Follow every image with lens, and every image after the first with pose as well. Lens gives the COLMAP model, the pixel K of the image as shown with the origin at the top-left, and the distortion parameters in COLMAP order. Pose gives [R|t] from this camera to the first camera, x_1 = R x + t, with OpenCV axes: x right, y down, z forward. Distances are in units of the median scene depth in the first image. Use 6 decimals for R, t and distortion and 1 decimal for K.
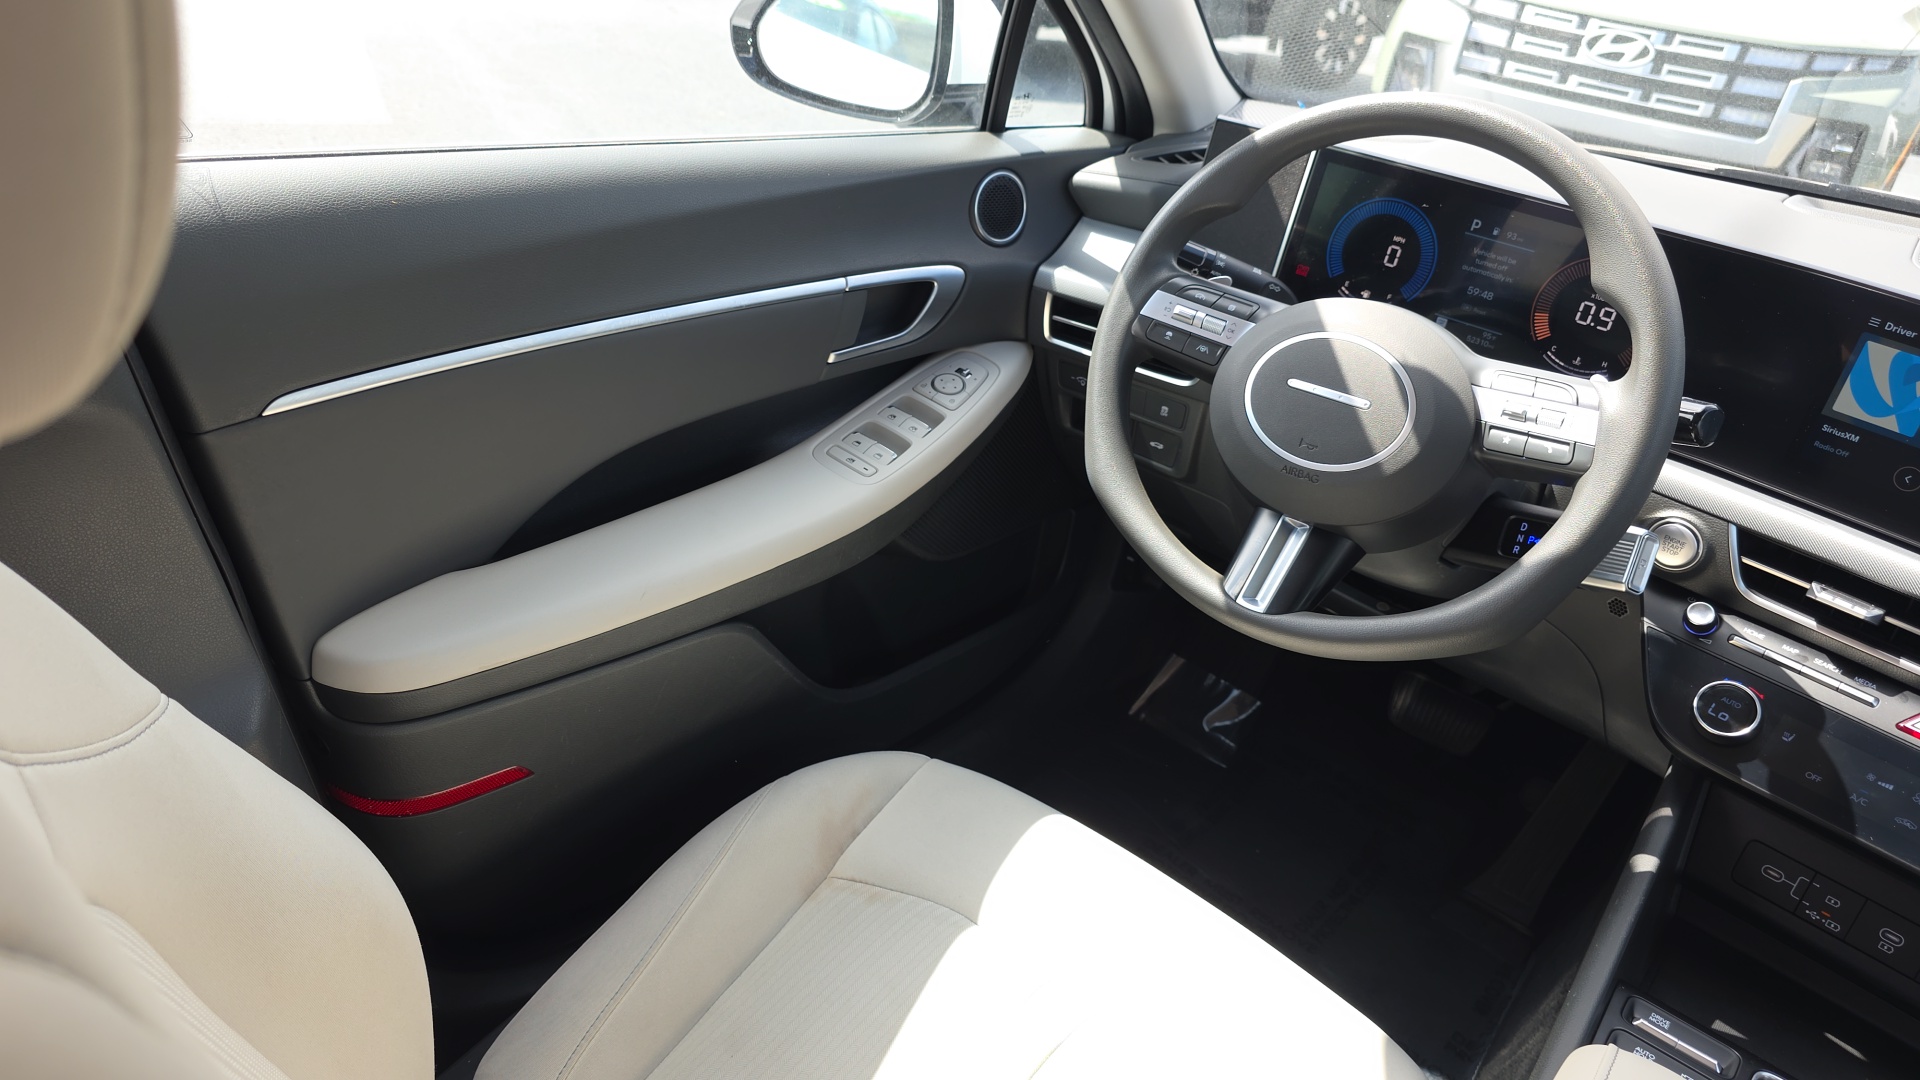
lens RADIAL K [[1320.6, 0, 933.3], [0, 1320.6, 508.1], [0, 0, 1]] dist [0.048294, -0.052190]
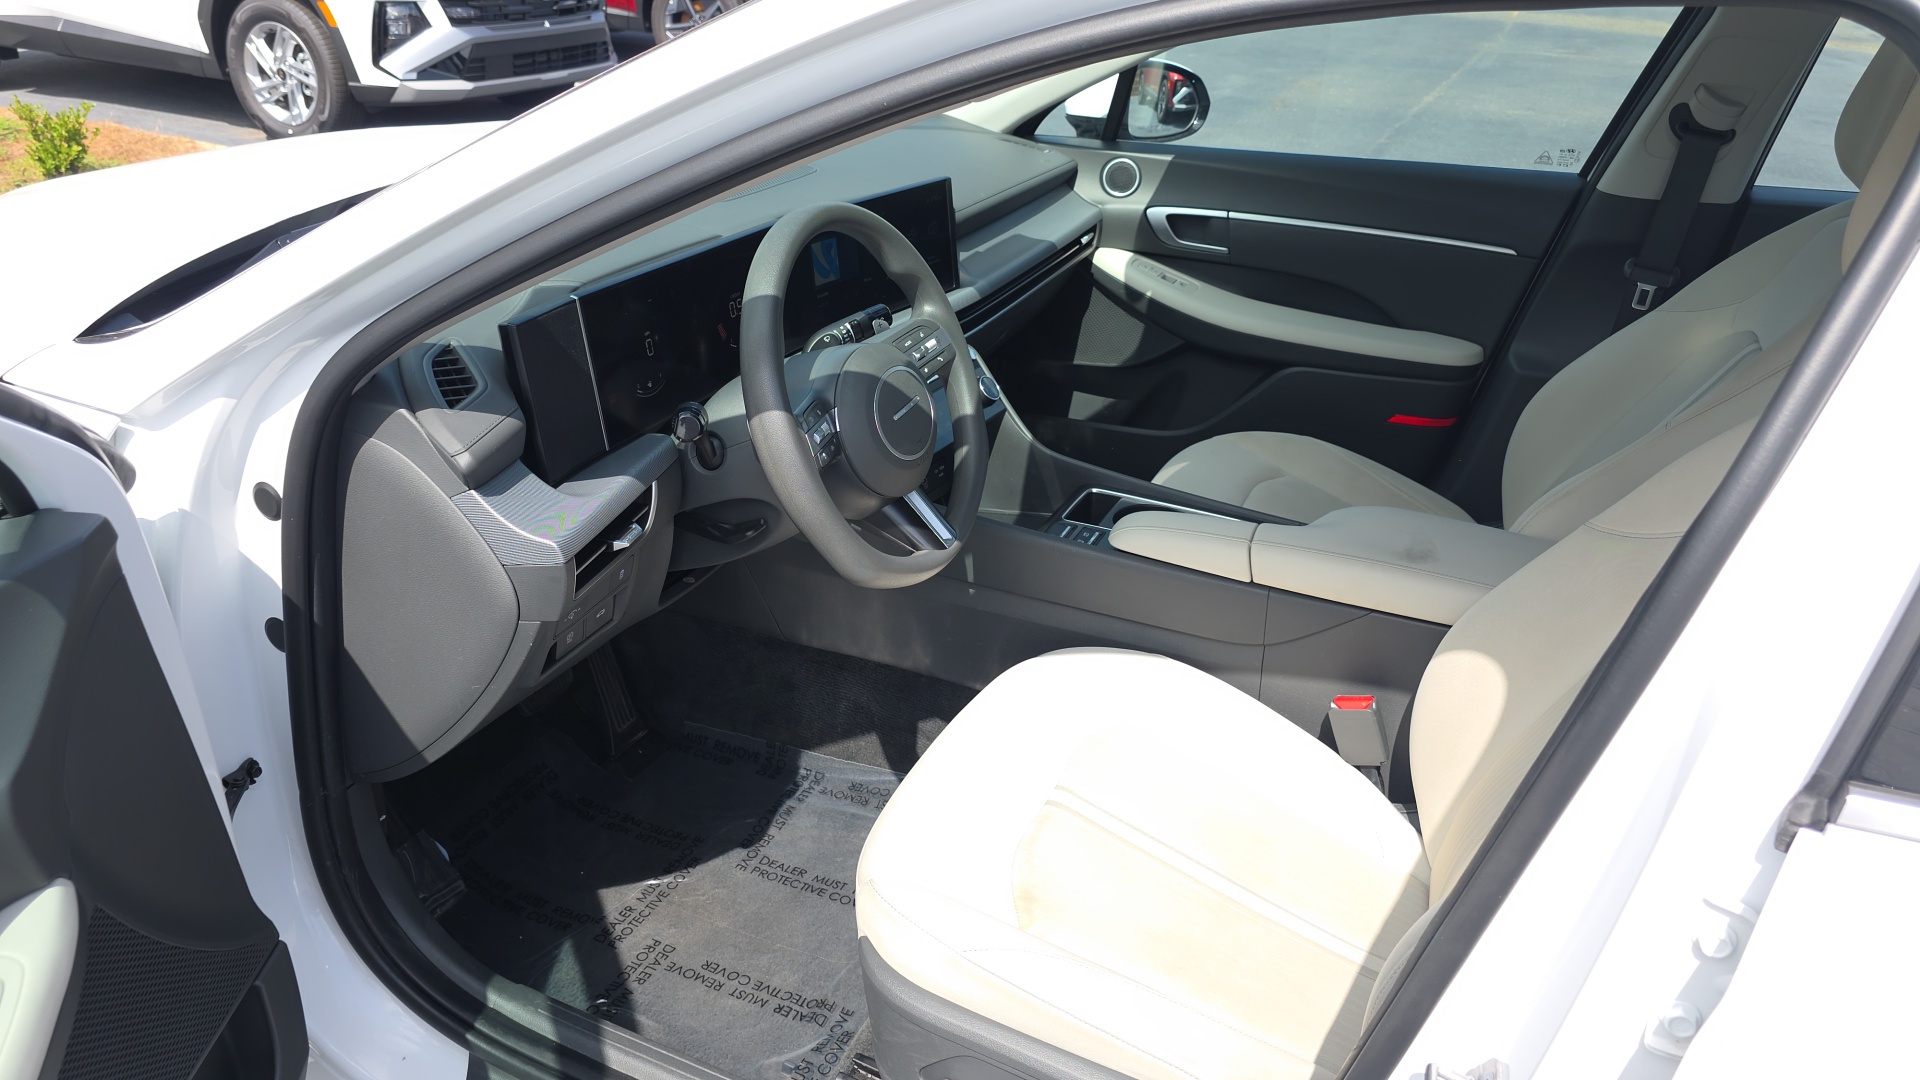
lens RADIAL K [[1345.1, 0, 938.0], [0, 1345.1, 555.0], [0, 0, 1]] dist [0.058289, -0.065373]
pose [[-0.274417, -0.559762, 0.781897, -0.931716], [0.361866, 0.693230, 0.623286, -0.841445], [-0.890926, 0.453982, 0.012325, 0.939558]]
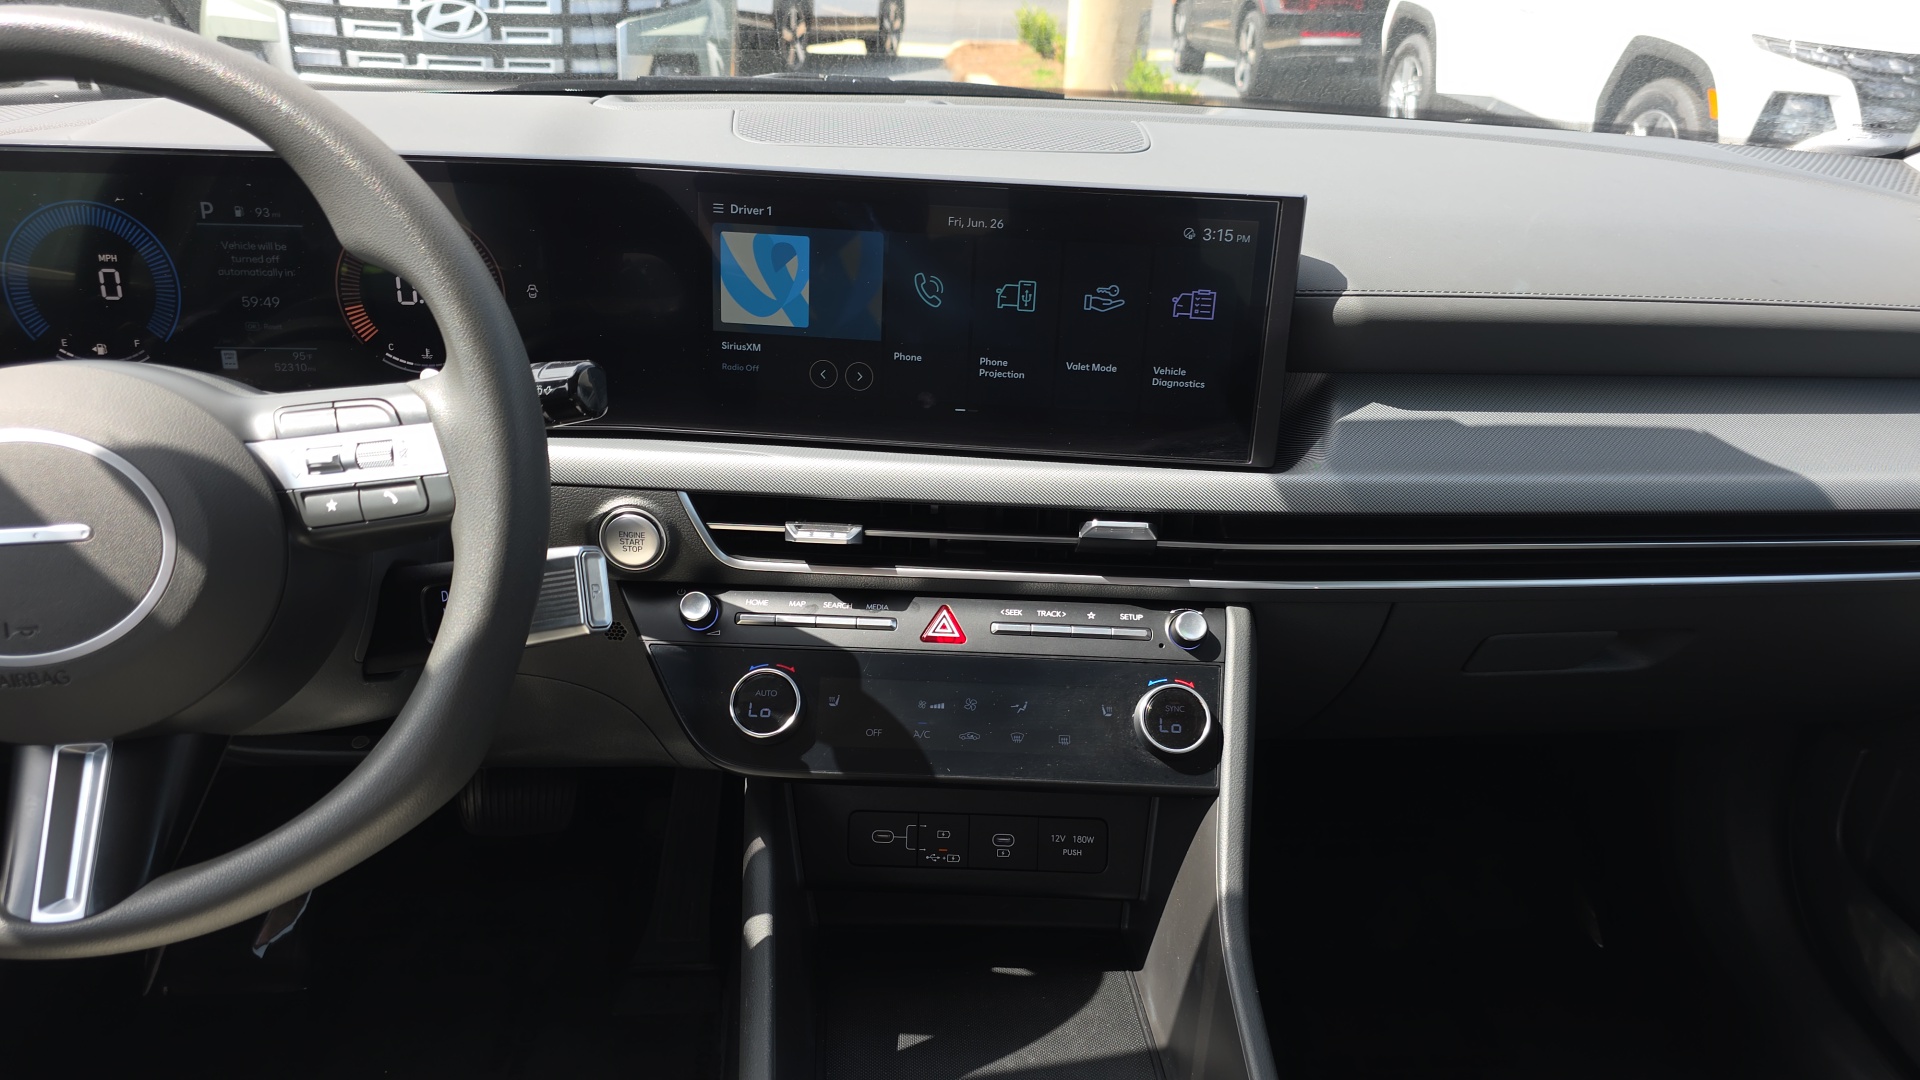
lens RADIAL K [[1308.0, 0, 965.2], [0, 1308.0, 572.0], [0, 0, 1]] dist [0.077051, -0.081888]
pose [[0.701201, -0.398187, 0.591409, 0.217389], [0.373596, 0.911714, 0.170890, -0.014034], [-0.607242, 0.101119, 0.788056, 0.258062]]
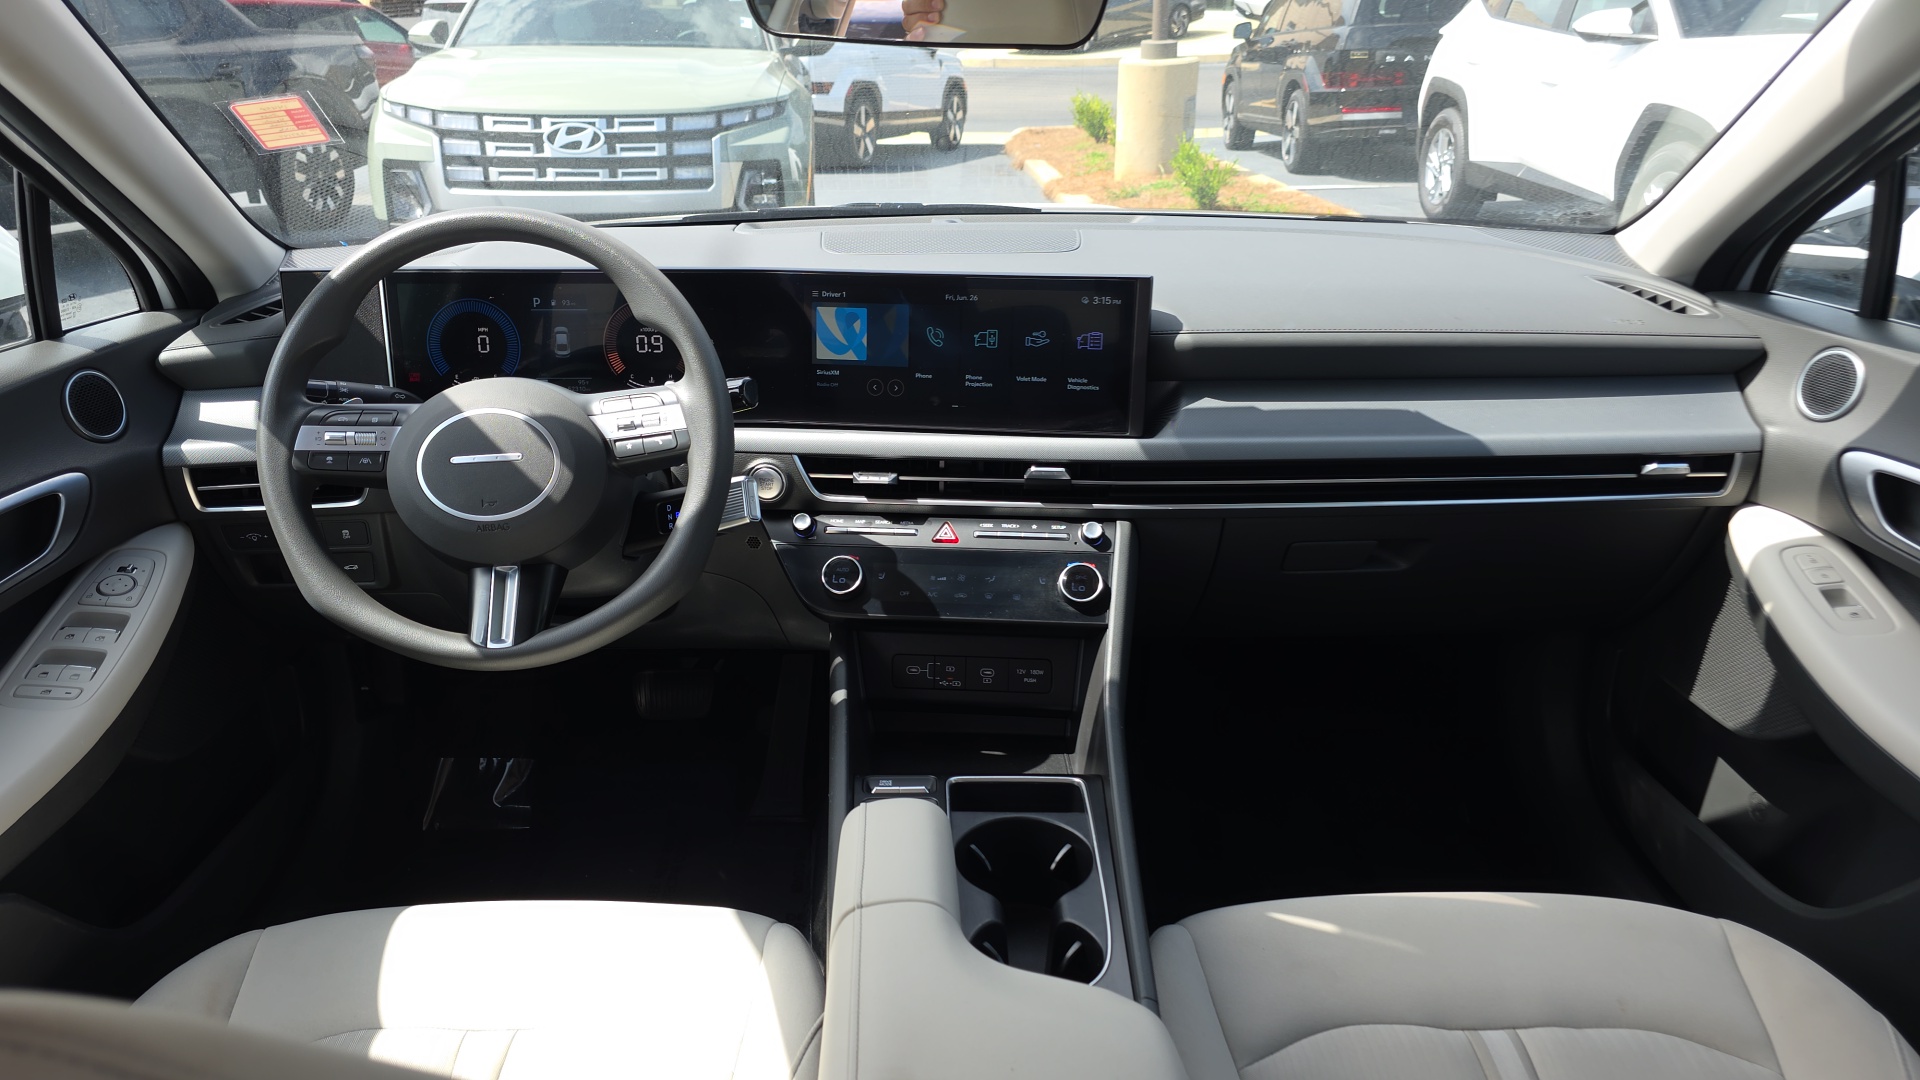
lens RADIAL K [[1301.6, 0, 913.1], [0, 1301.6, 551.8], [0, 0, 1]] dist [0.104294, -0.118655]
pose [[0.751472, -0.364029, 0.550247, -0.095421], [0.390489, 0.917645, 0.073799, 0.051399], [-0.531797, 0.159408, 0.831734, -0.184589]]
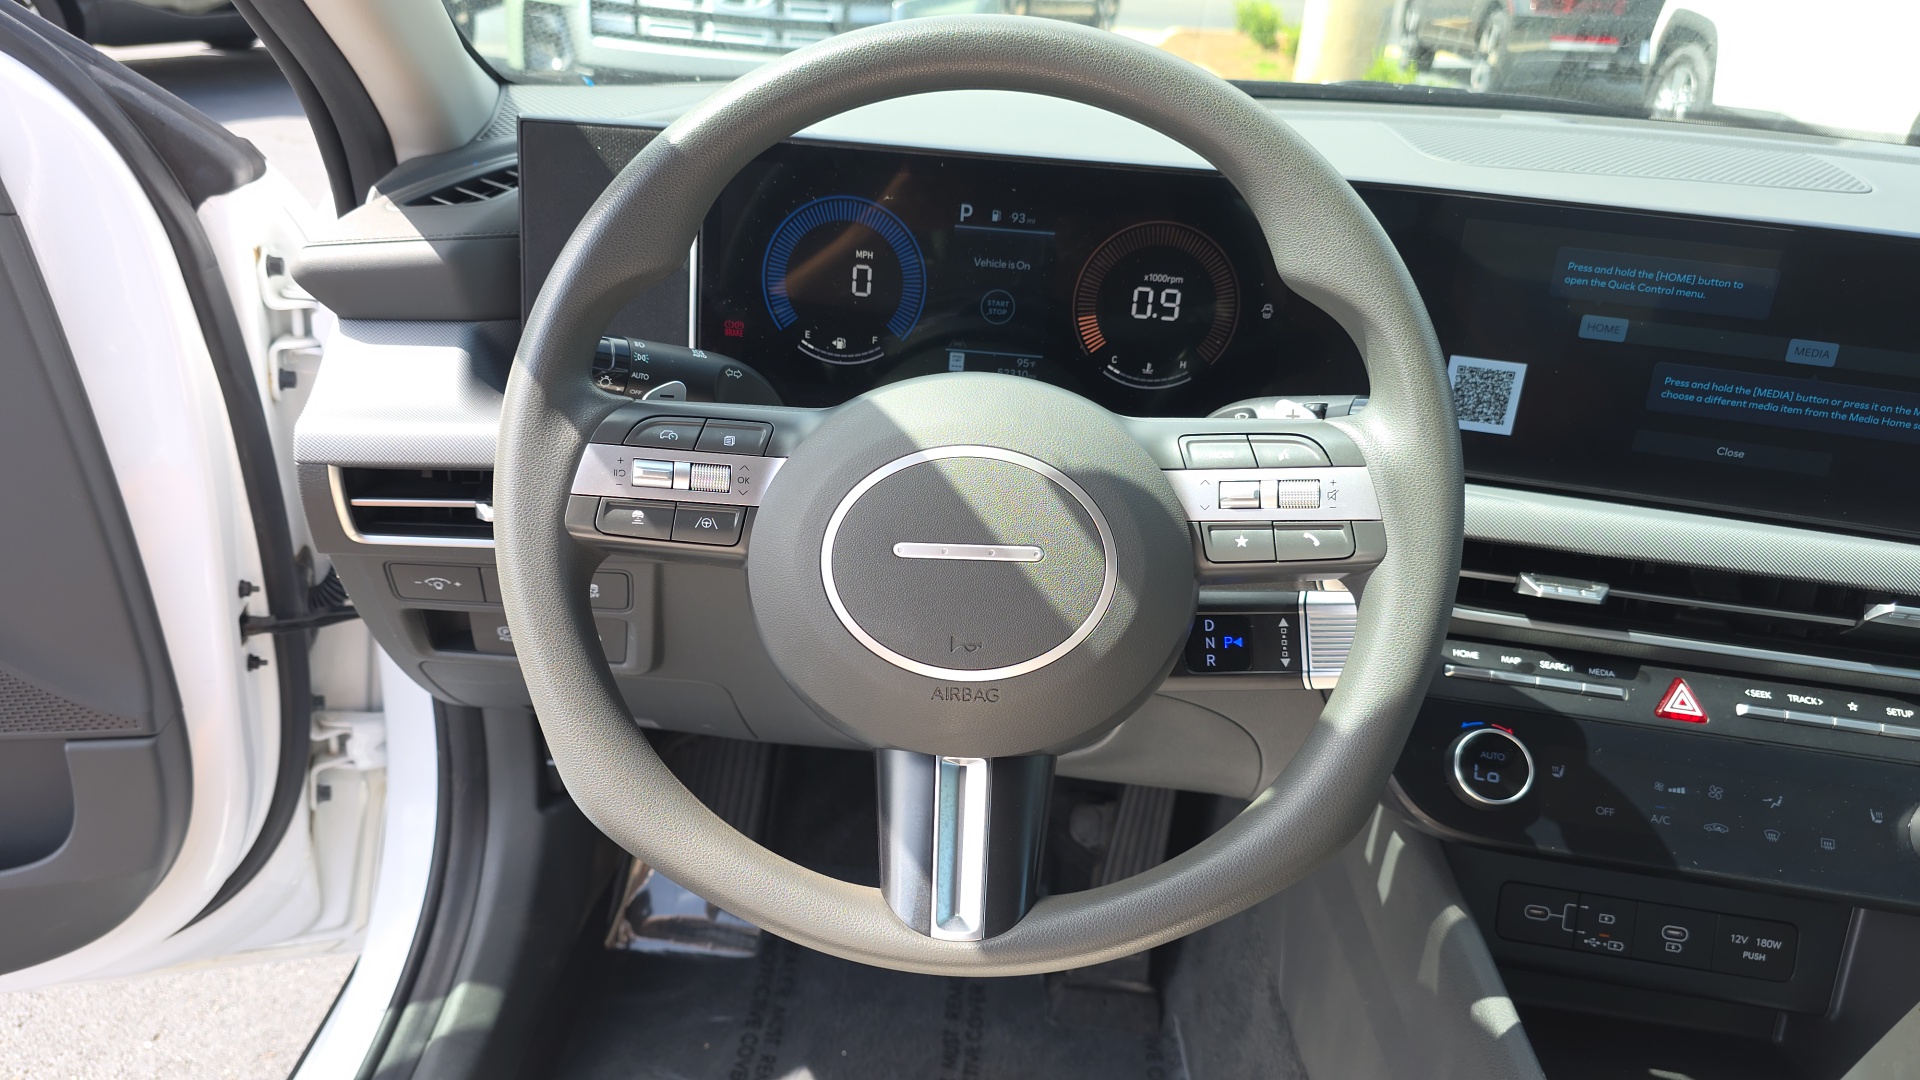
lens RADIAL K [[1314.6, 0, 950.7], [0, 1314.6, 538.3], [0, 0, 1]] dist [0.067212, -0.078753]
pose [[0.797658, -0.324629, 0.508288, 0.000703], [0.306798, 0.943995, 0.121443, -0.149573], [-0.519245, 0.059072, 0.852581, 0.466602]]
